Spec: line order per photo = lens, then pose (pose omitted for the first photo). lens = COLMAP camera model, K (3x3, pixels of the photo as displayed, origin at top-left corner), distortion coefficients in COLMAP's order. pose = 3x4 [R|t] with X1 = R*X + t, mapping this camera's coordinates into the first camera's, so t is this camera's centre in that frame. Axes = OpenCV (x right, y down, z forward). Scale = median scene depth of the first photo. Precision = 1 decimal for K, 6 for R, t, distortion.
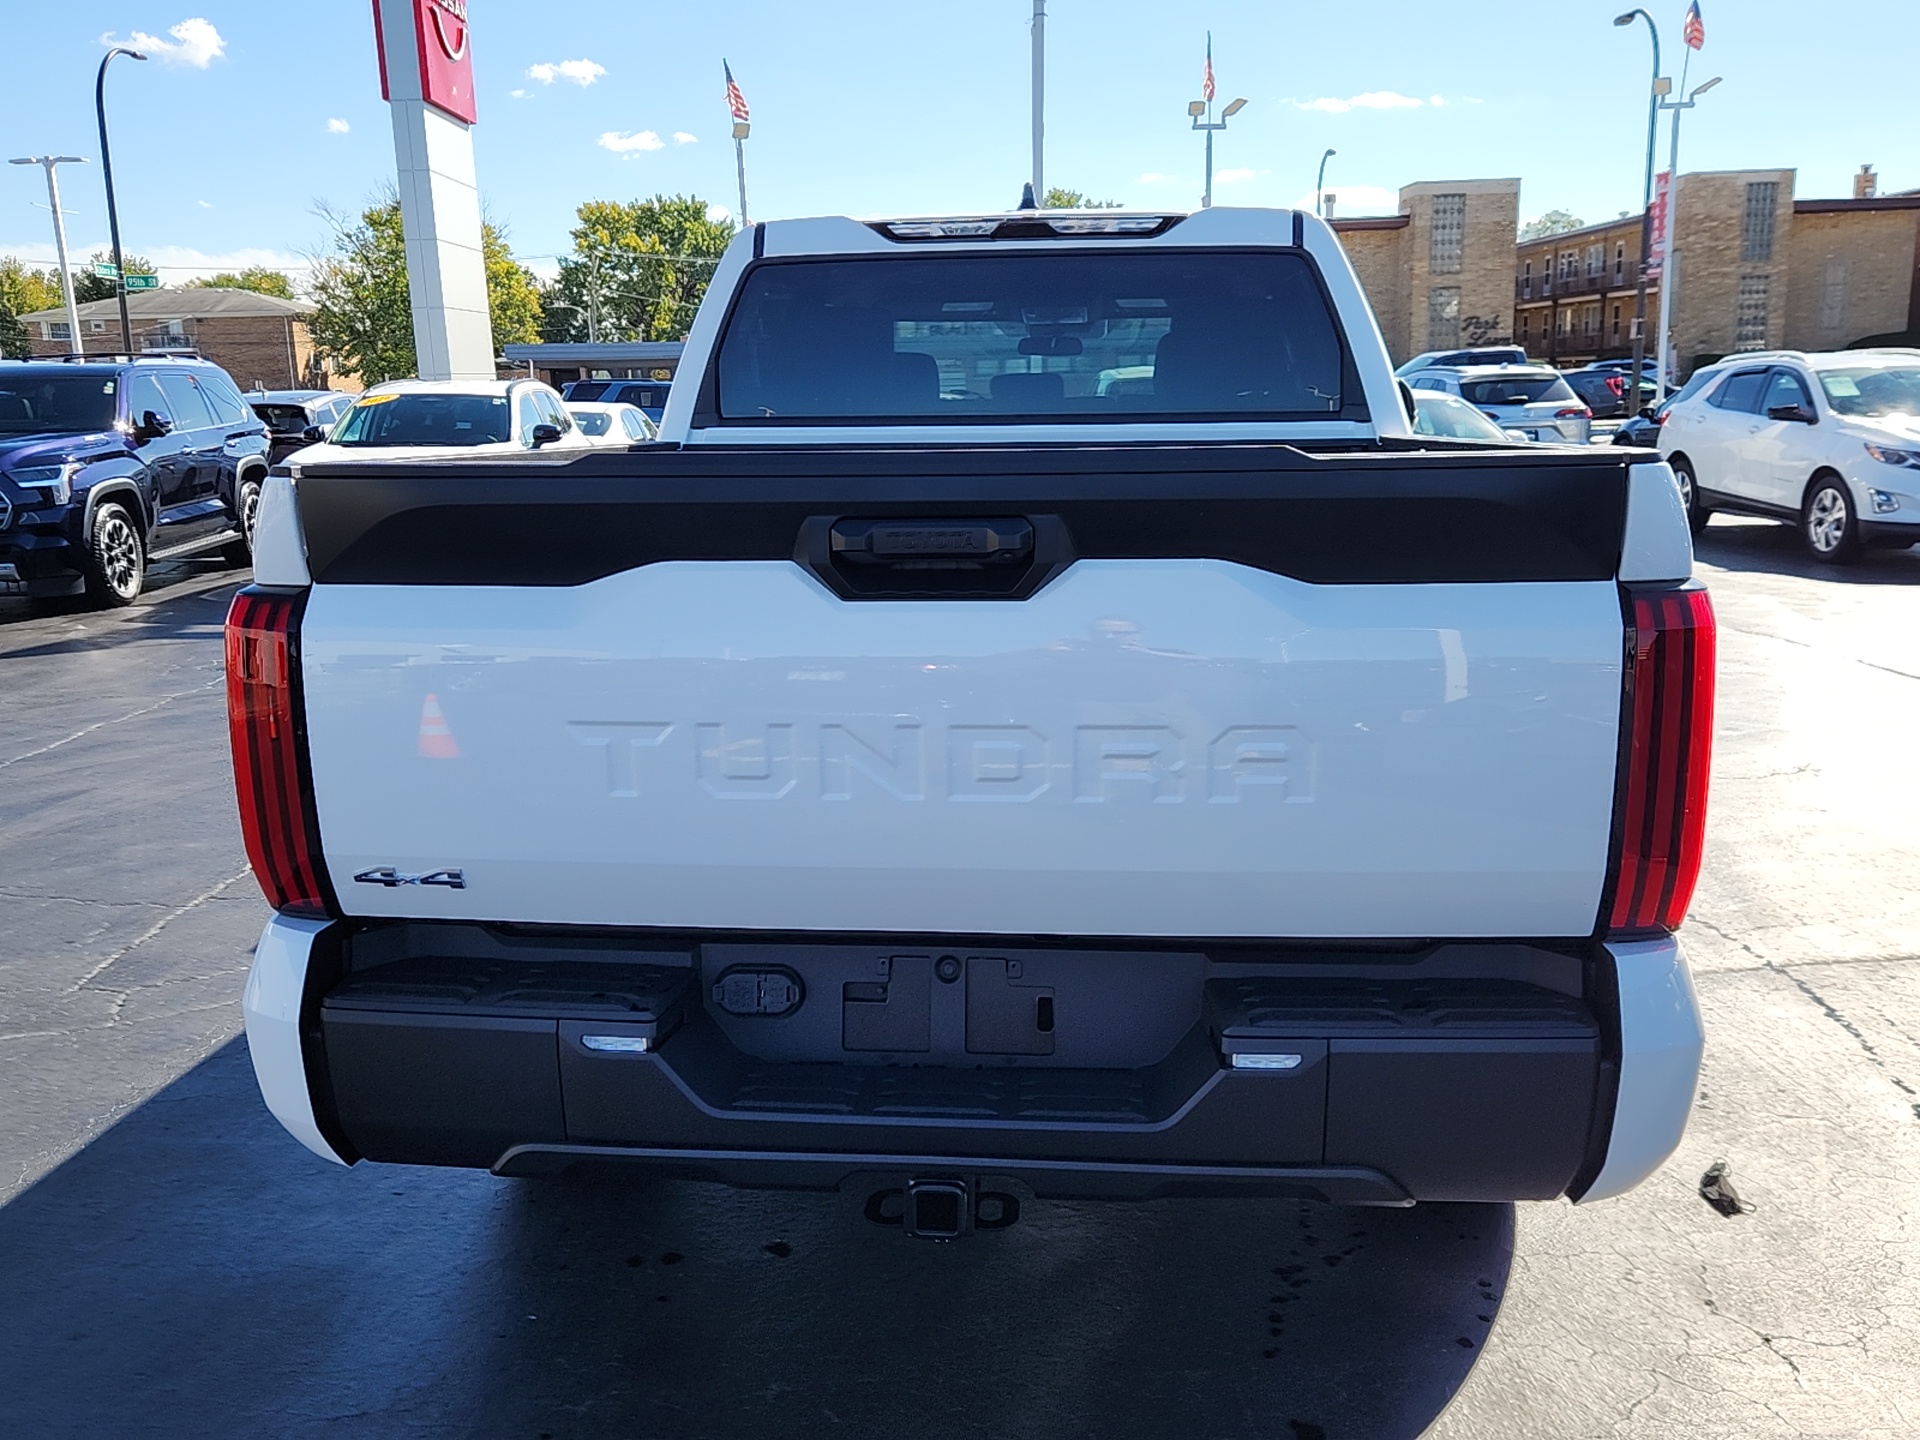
lens RADIAL K [[1732.9, 0, 953.3], [0, 1732.9, 711.7], [0, 0, 1]] dist [0.065585, -0.036677]
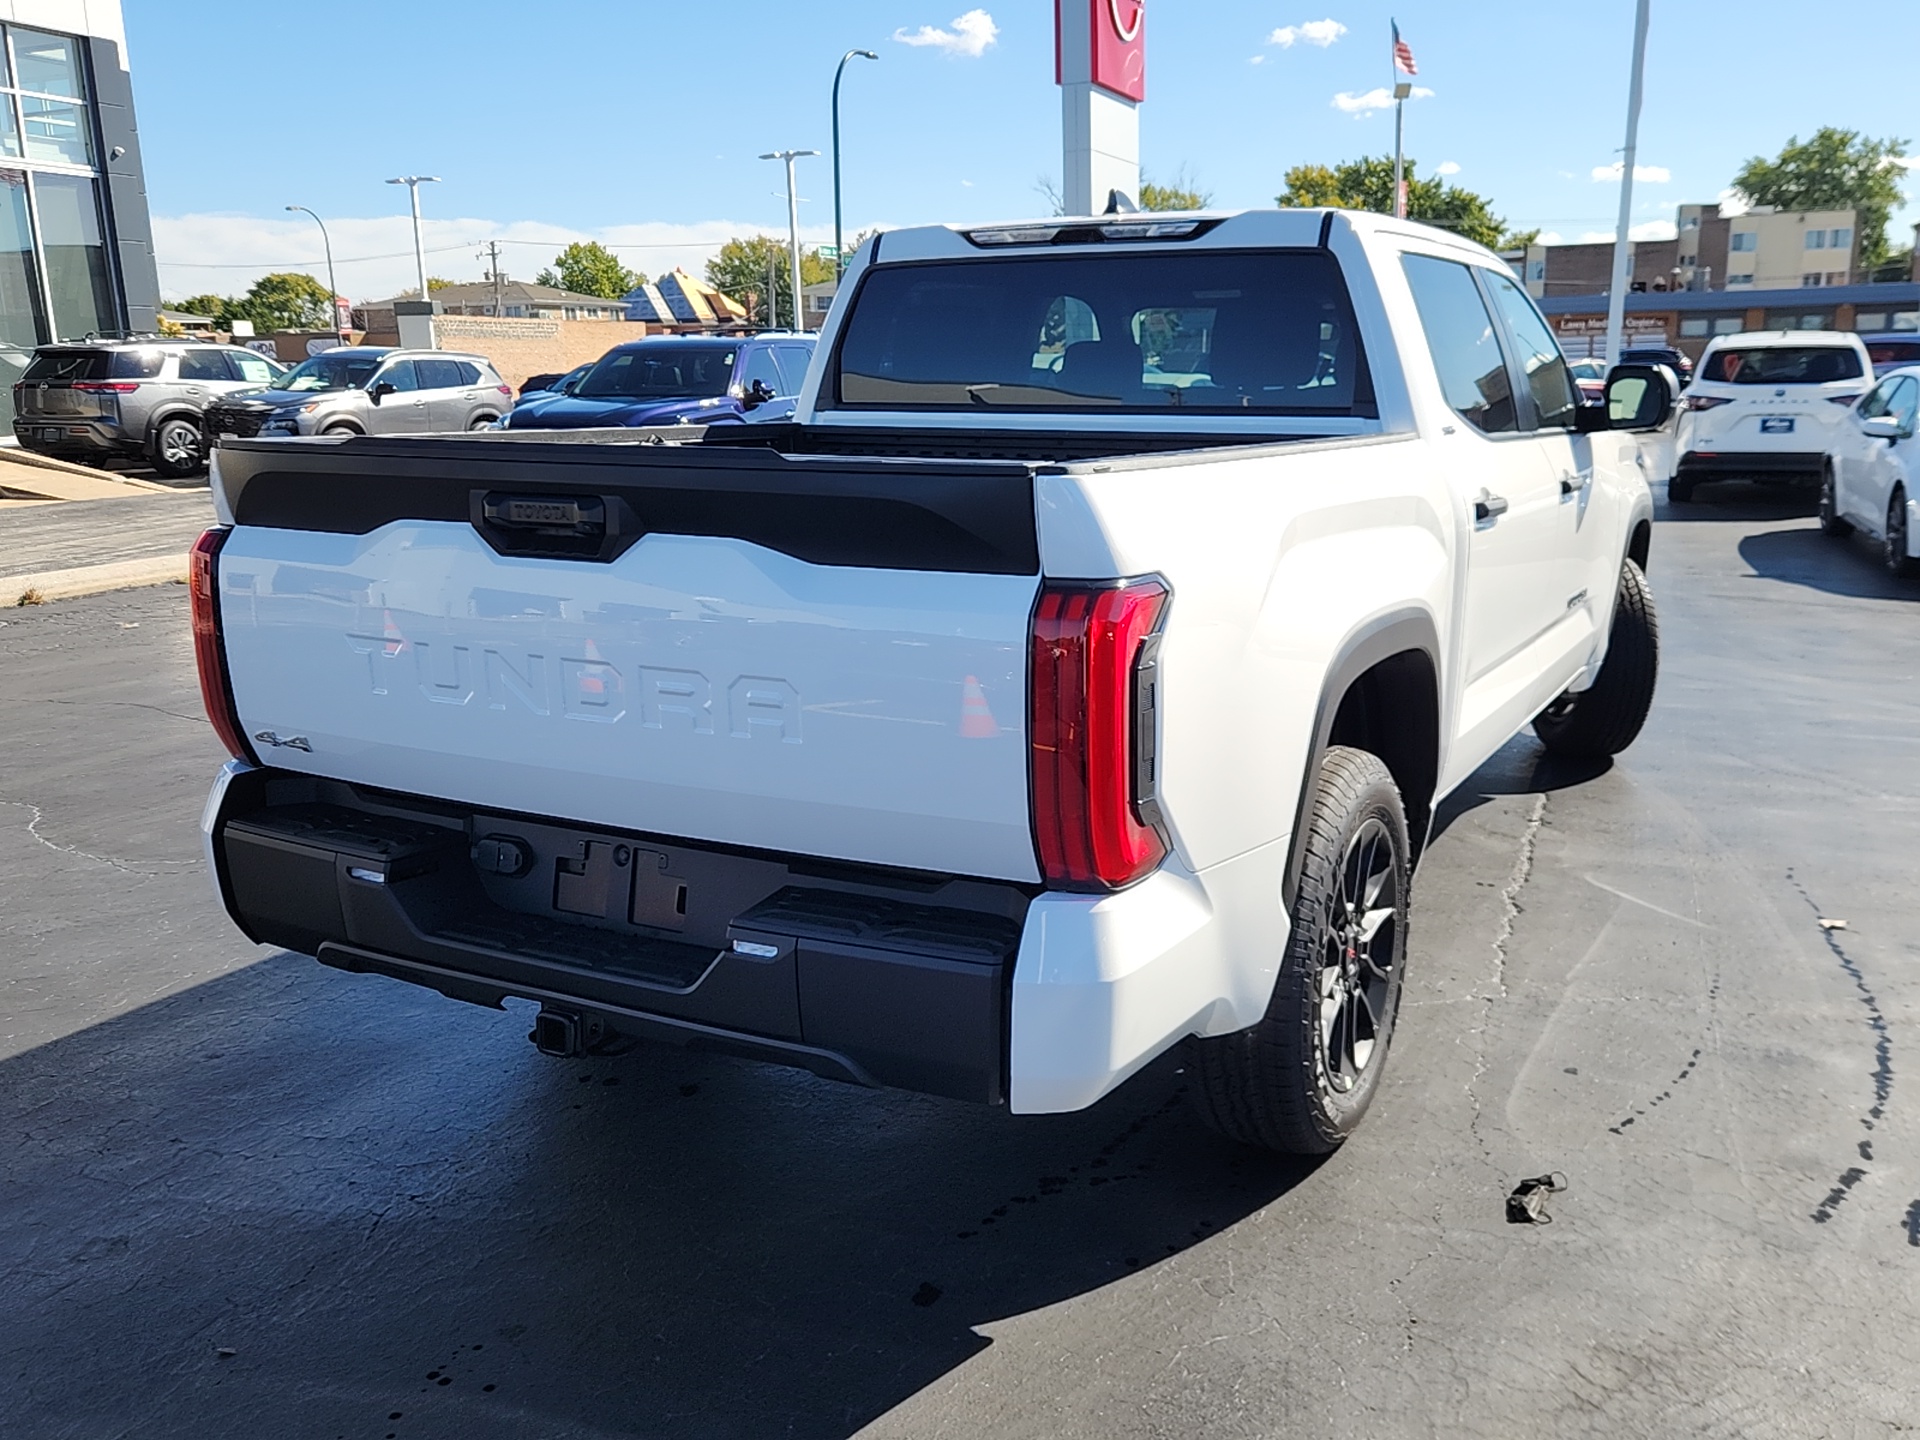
lens RADIAL K [[1732.9, 0, 951.9], [0, 1732.9, 726.5], [0, 0, 1]] dist [0.065585, -0.036677]
pose [[0.917146, 0.090847, -0.388059, 0.422400], [-0.079830, 0.995817, 0.044455, -0.012064], [0.390474, -0.009793, 0.920562, -0.040826]]
